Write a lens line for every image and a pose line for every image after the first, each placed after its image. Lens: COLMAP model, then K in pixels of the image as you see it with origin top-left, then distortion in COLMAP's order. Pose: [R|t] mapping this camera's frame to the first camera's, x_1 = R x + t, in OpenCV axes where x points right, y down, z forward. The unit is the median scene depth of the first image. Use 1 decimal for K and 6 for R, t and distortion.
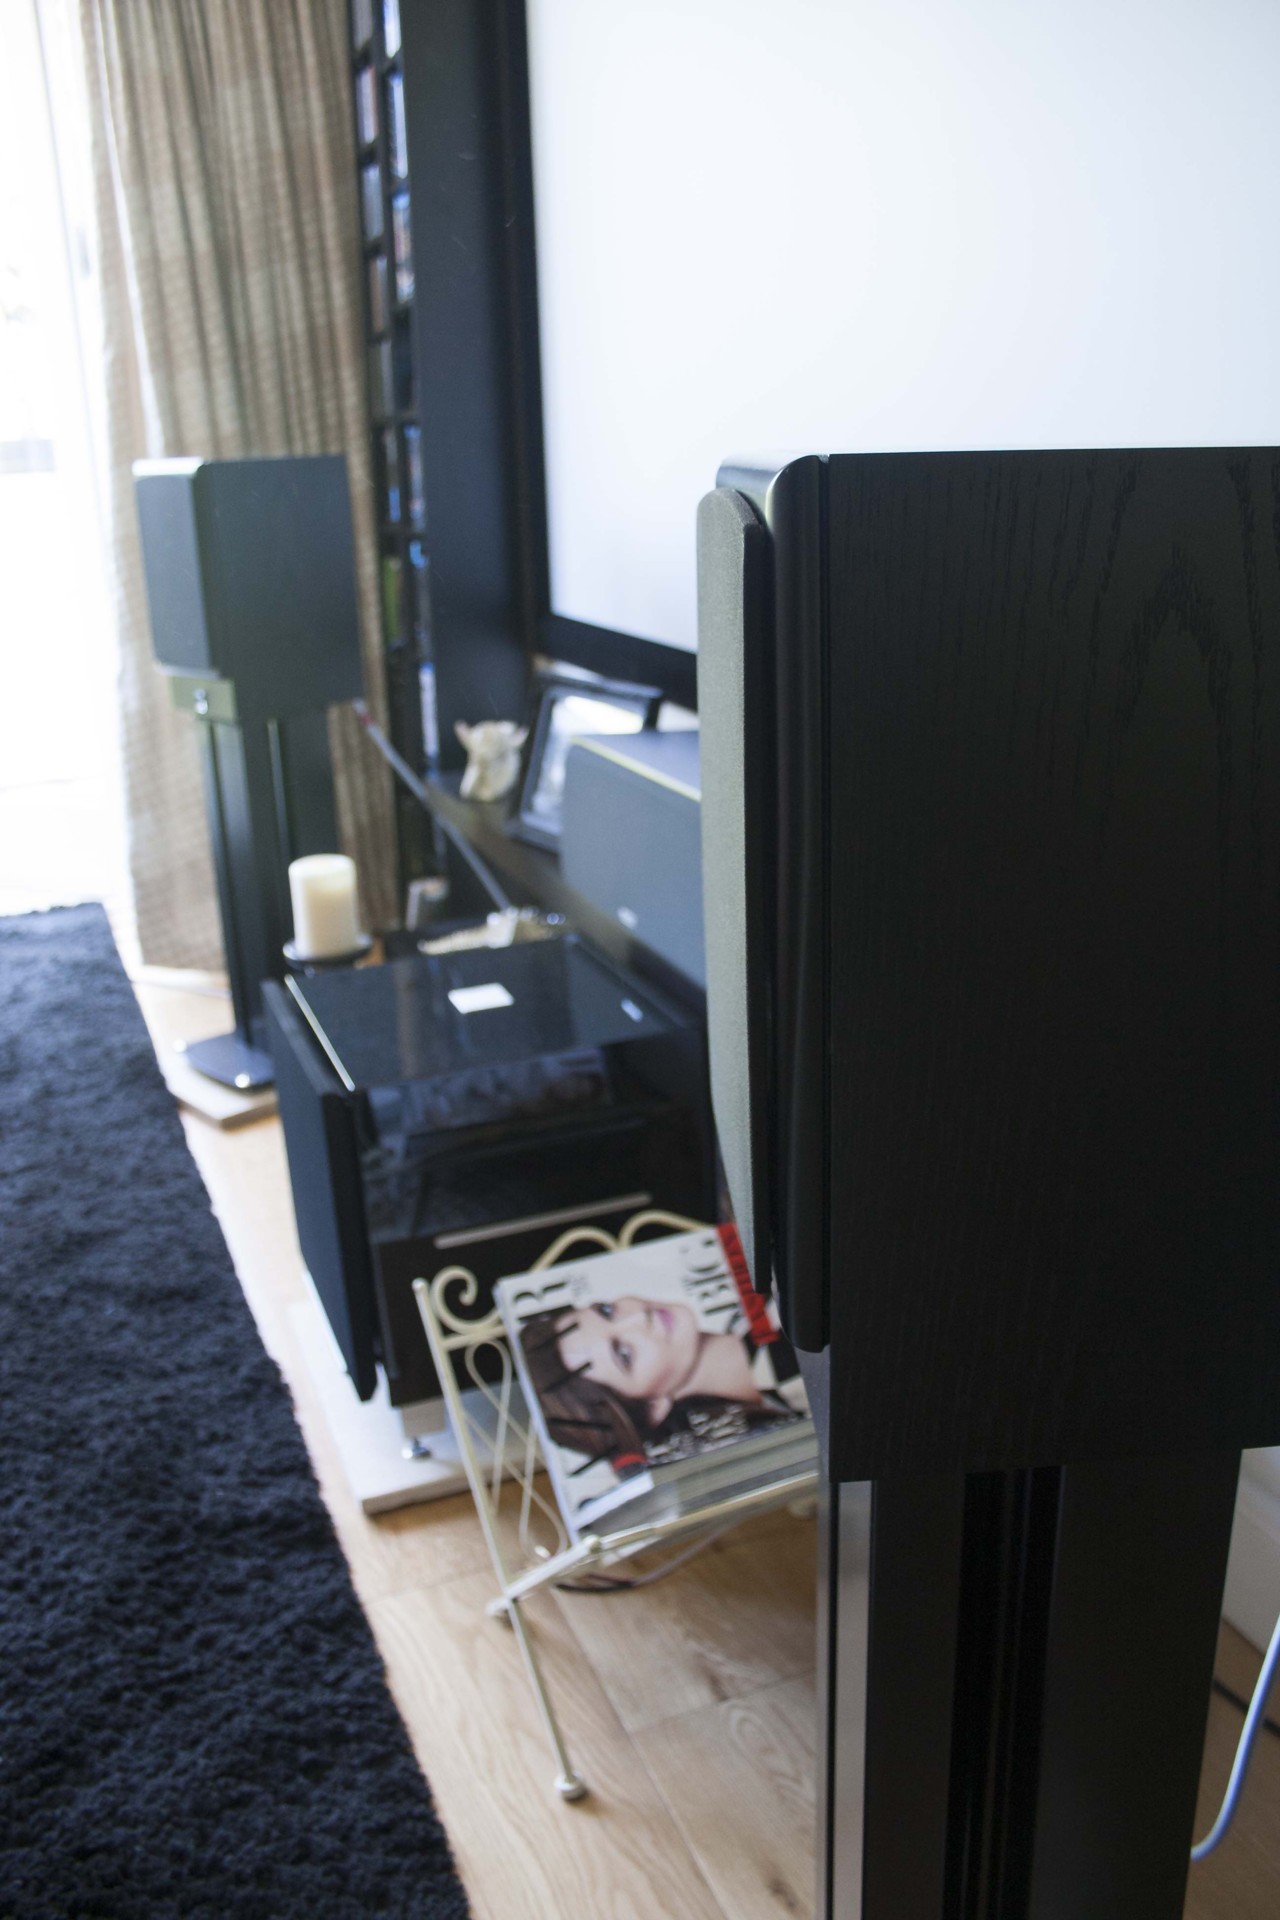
lens RADIAL K [[1604.3, 0, 692.9], [0, 1604.3, 931.8], [0, 0, 1]] dist [-0.138331, 0.119506]
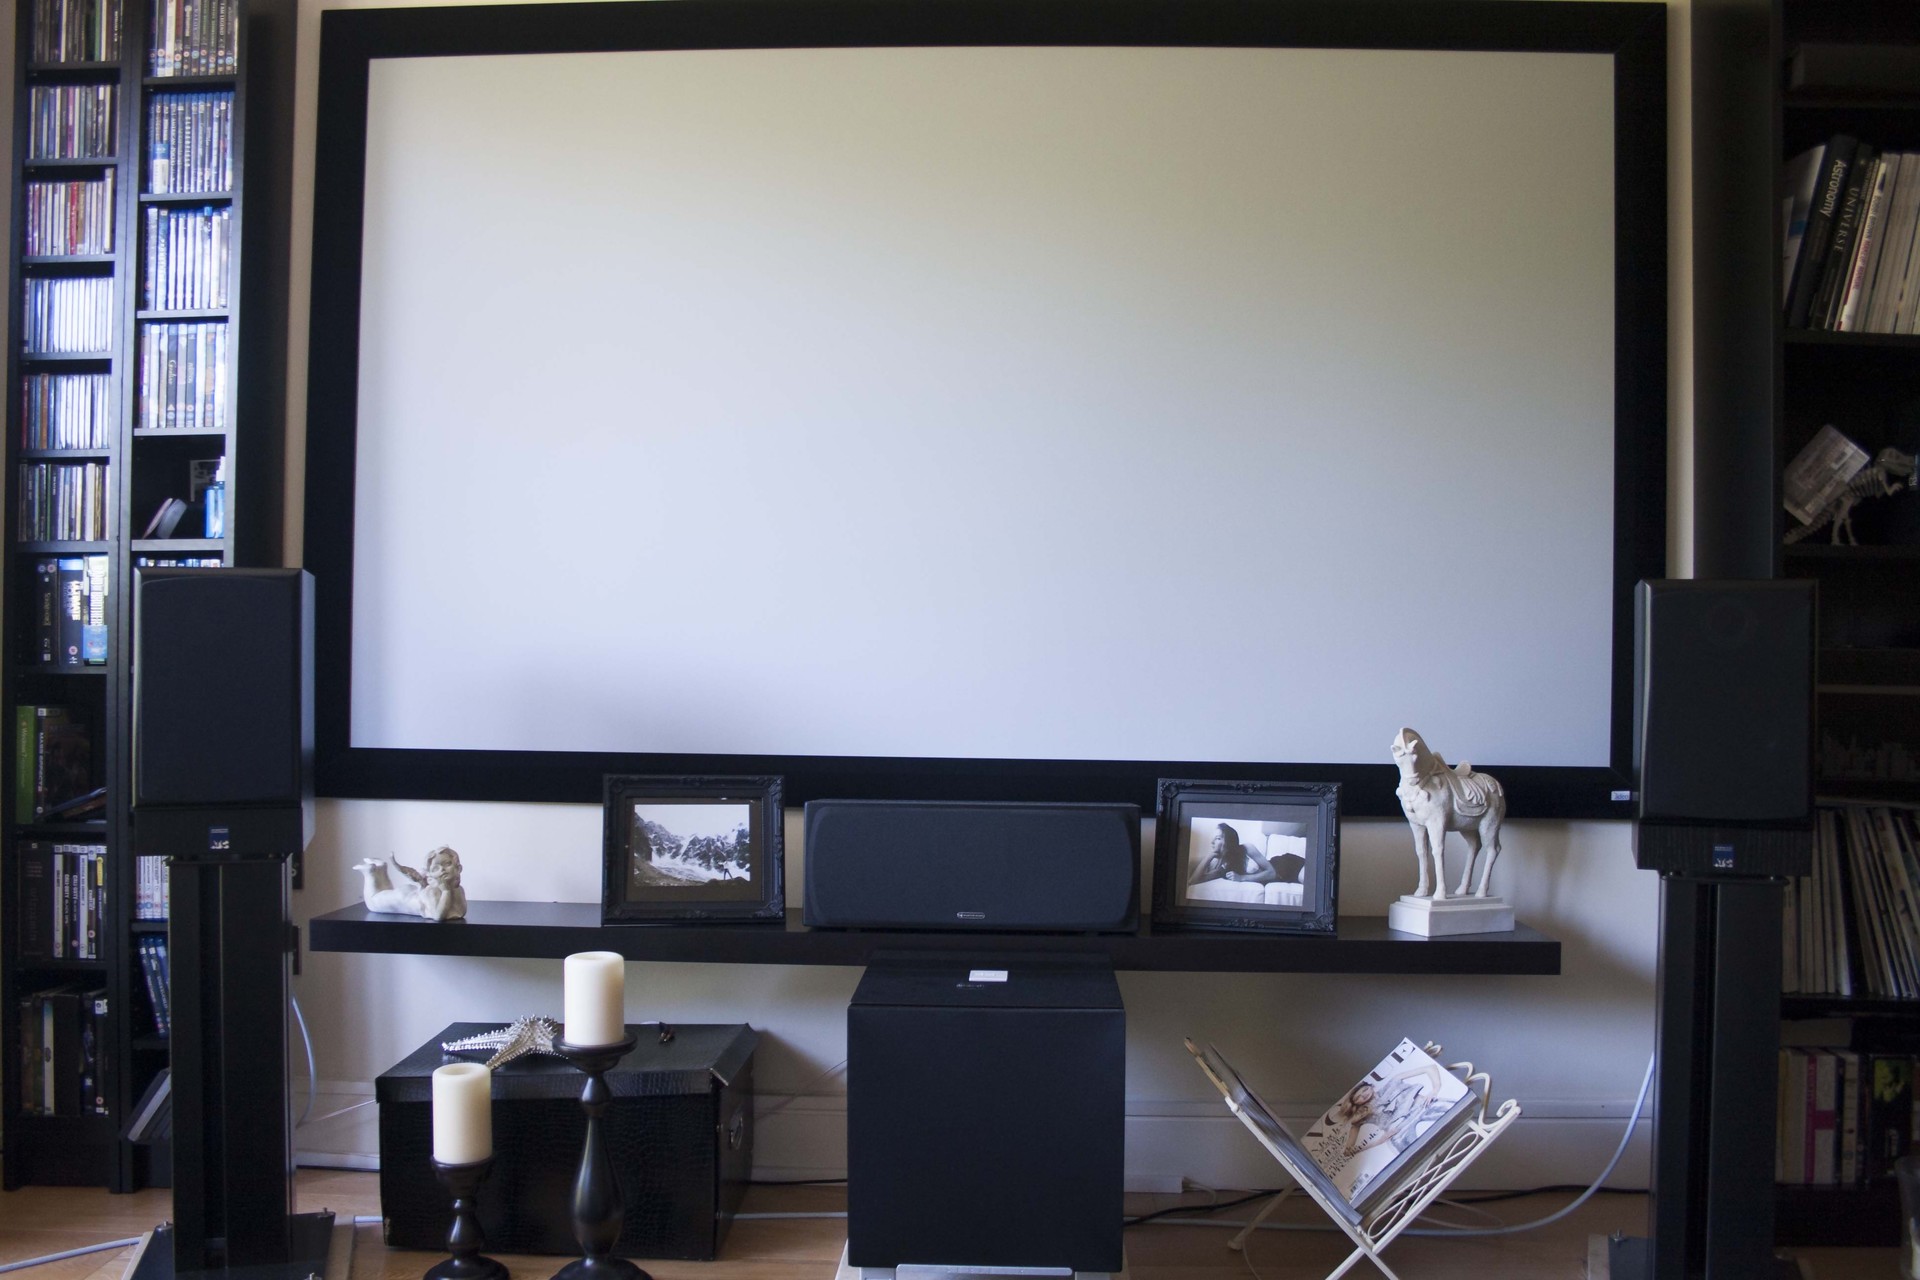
lens RADIAL K [[1604.3, 0, 960.0], [0, 1604.3, 640.0], [0, 0, 1]] dist [-0.138331, 0.119506]
pose [[0.421652, 0.032800, 0.906164, -1.534229], [0.255246, 0.954642, -0.153325, -0.031358], [-0.870091, 0.295945, 0.394154, 0.483697]]
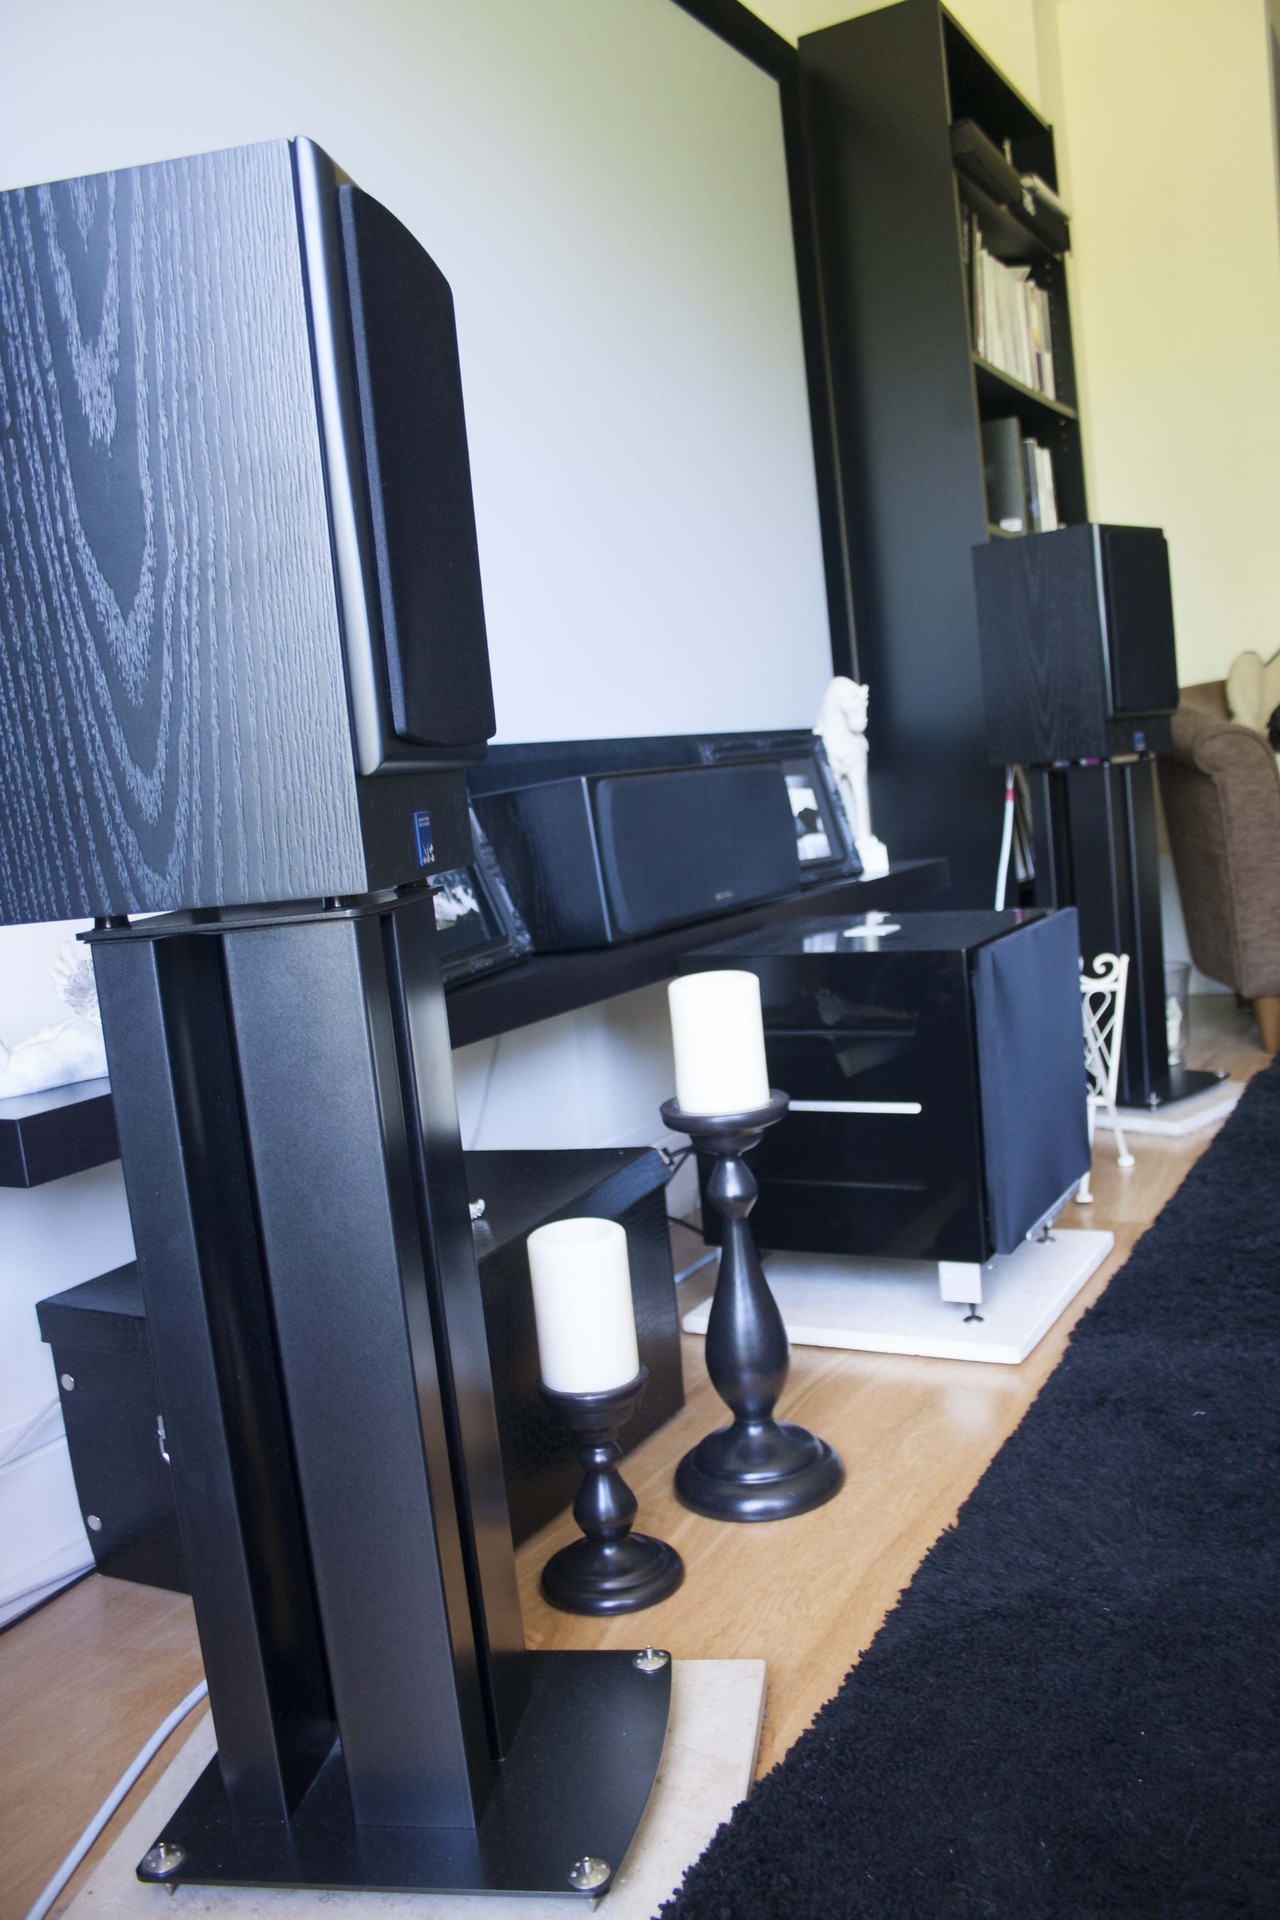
lens RADIAL K [[1604.3, 0, 692.9], [0, 1604.3, 931.8], [0, 0, 1]] dist [-0.138331, 0.119506]
pose [[-0.622894, 0.009922, 0.782243, -1.092020], [0.343340, 0.901940, 0.261958, -0.345470], [-0.702937, 0.431747, -0.565220, 1.989715]]
